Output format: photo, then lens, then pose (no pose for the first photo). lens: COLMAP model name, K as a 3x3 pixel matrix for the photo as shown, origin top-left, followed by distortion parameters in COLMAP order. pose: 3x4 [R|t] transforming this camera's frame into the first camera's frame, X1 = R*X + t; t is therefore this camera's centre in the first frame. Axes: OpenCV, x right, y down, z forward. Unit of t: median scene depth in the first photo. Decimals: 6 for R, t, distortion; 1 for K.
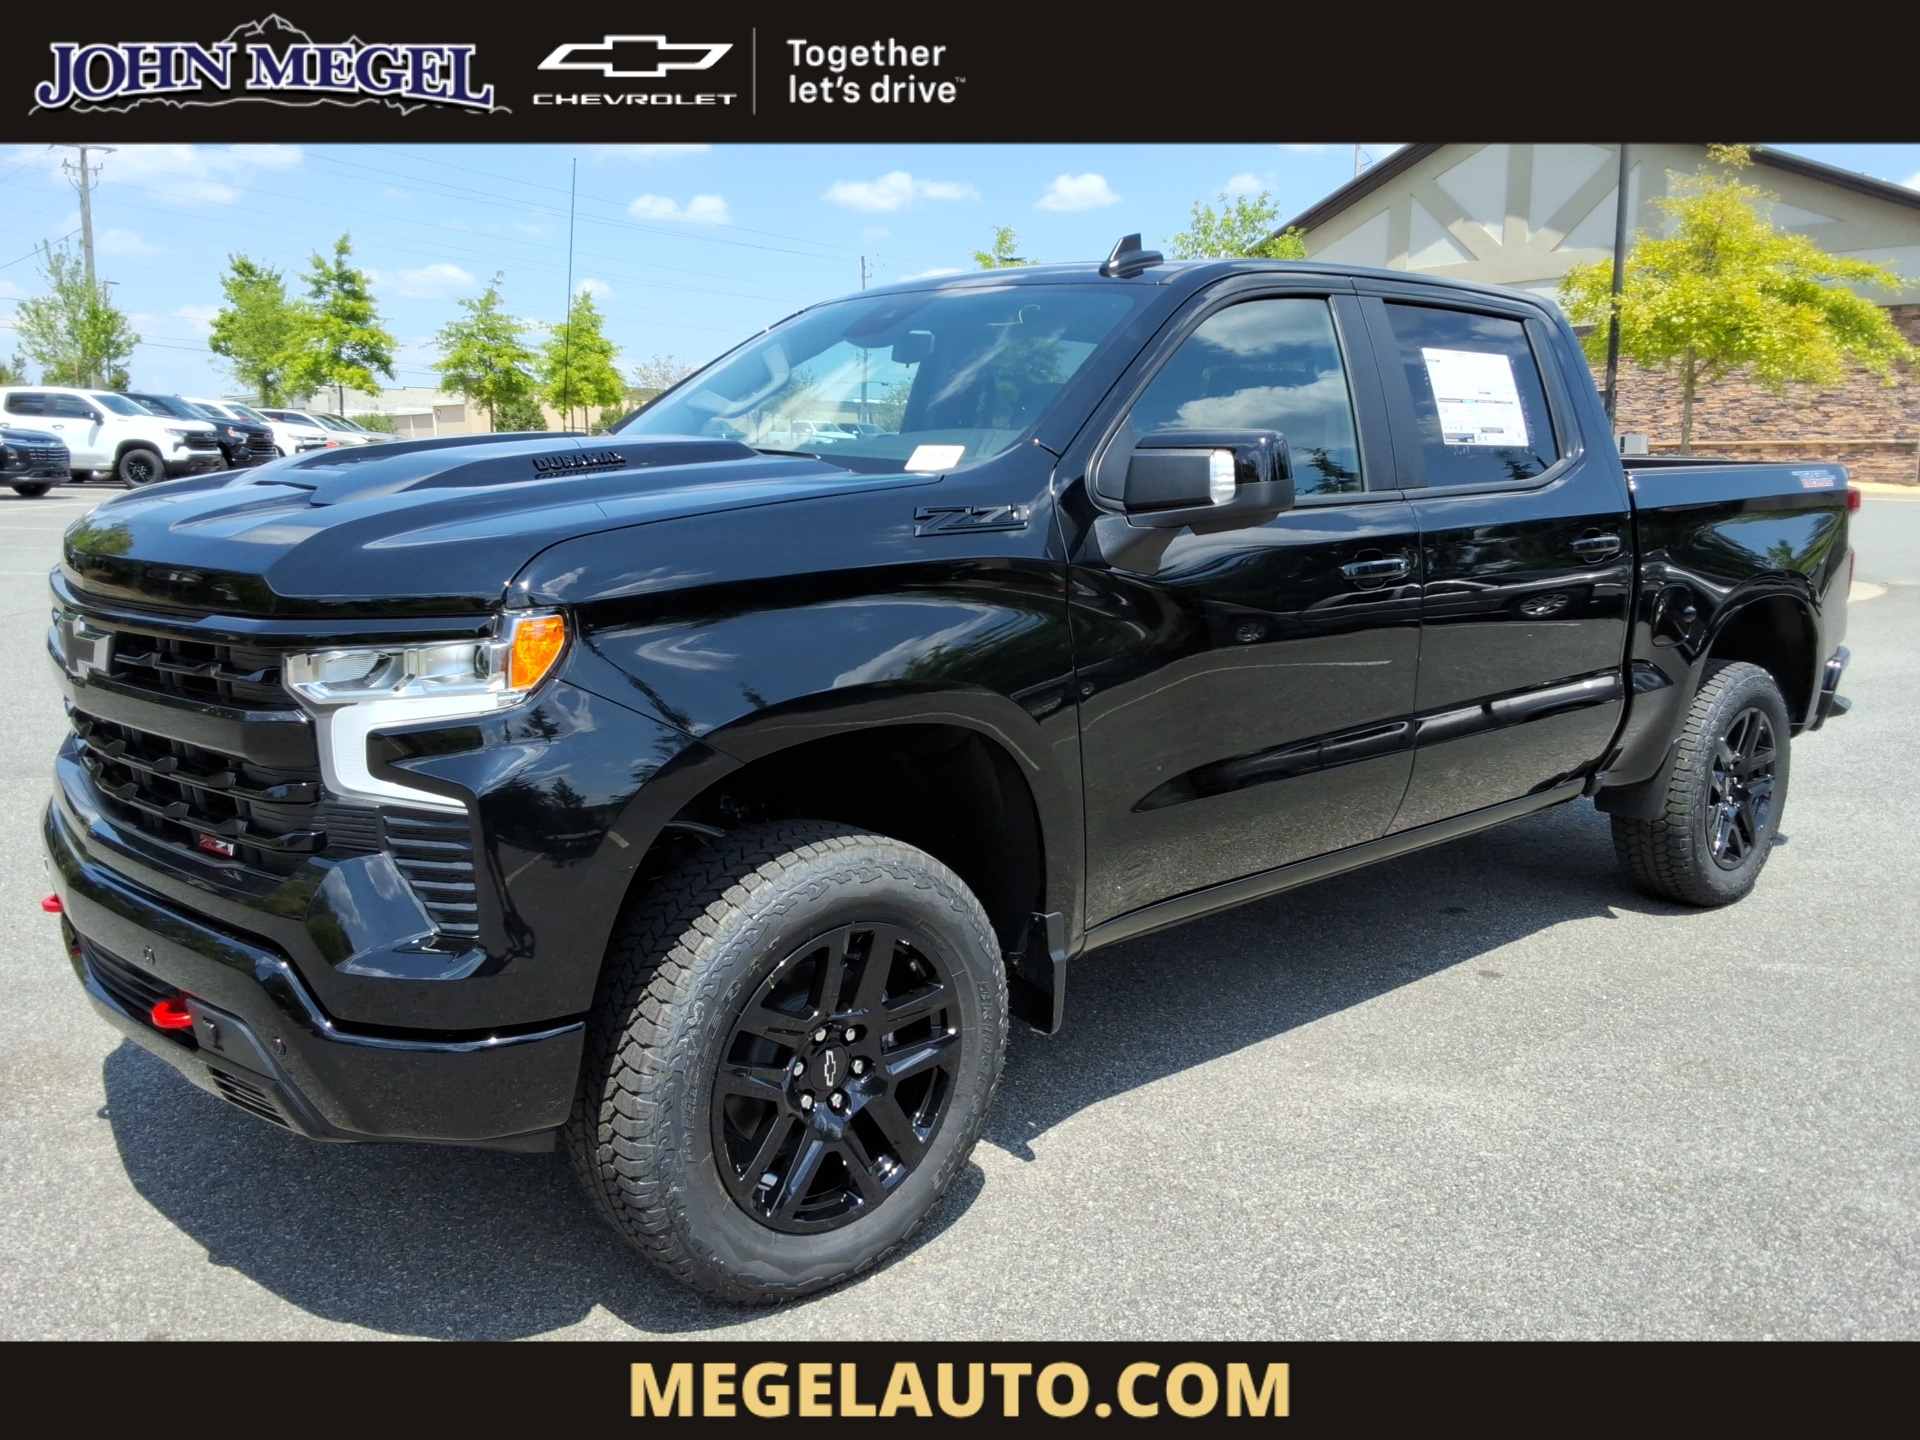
lens RADIAL K [[1549.5, 0, 973.9], [0, 1549.5, 713.2], [0, 0, 1]] dist [0.116963, -0.227739]
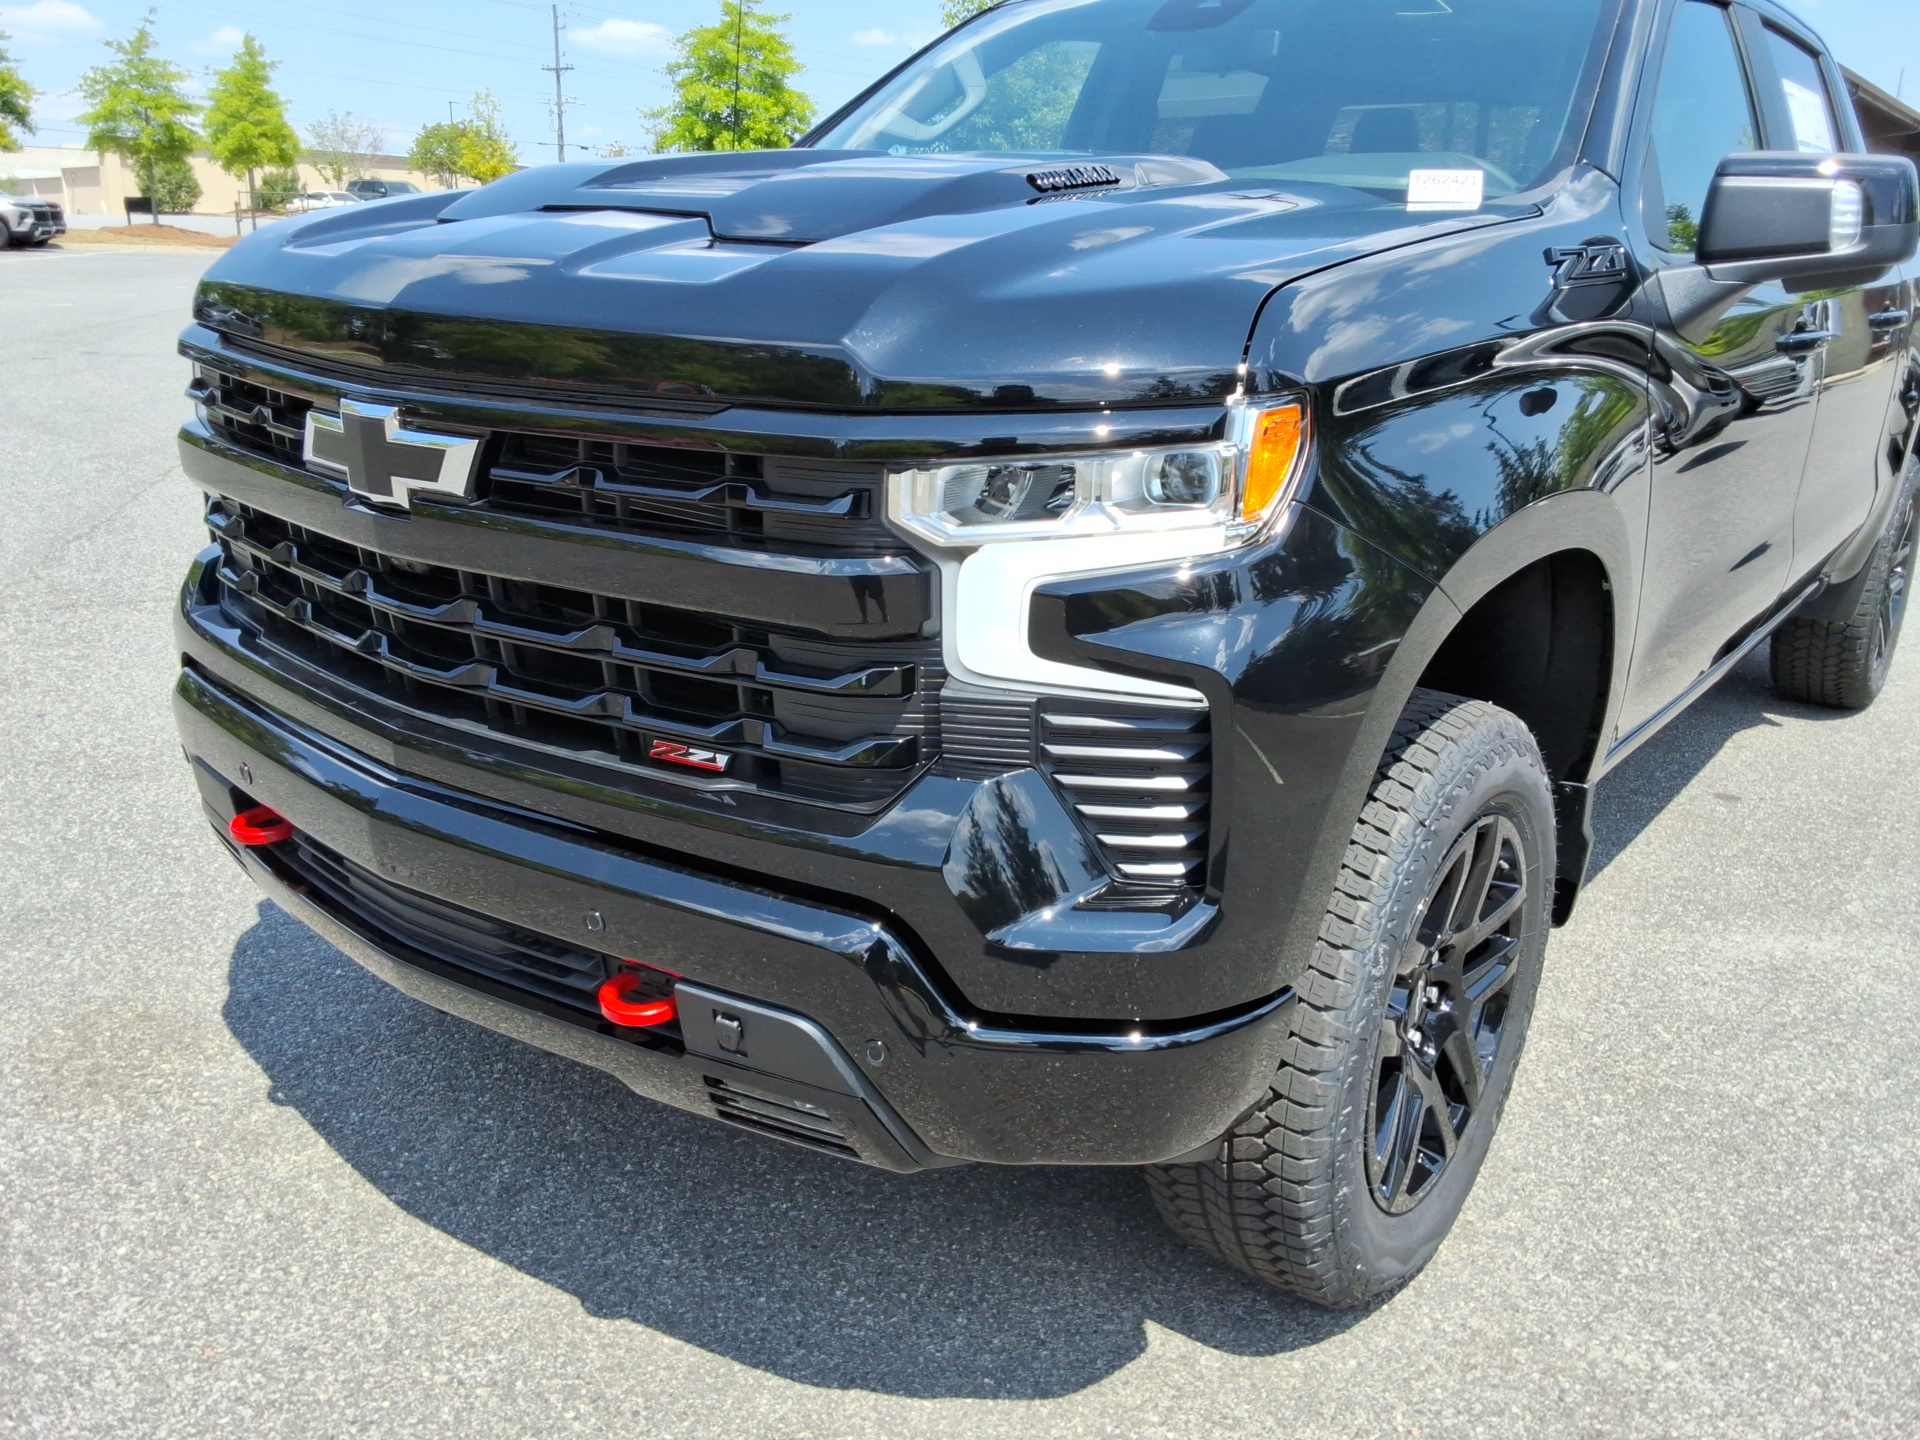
lens RADIAL K [[1539.1, 0, 960.0], [0, 1539.1, 720.0], [0, 0, 1]] dist [0.113929, -0.168931]
pose [[0.983898, -0.040004, 0.174197, -0.415012], [0.015999, 0.990430, 0.137085, -0.017491], [-0.178014, -0.132091, 0.975122, 0.289364]]
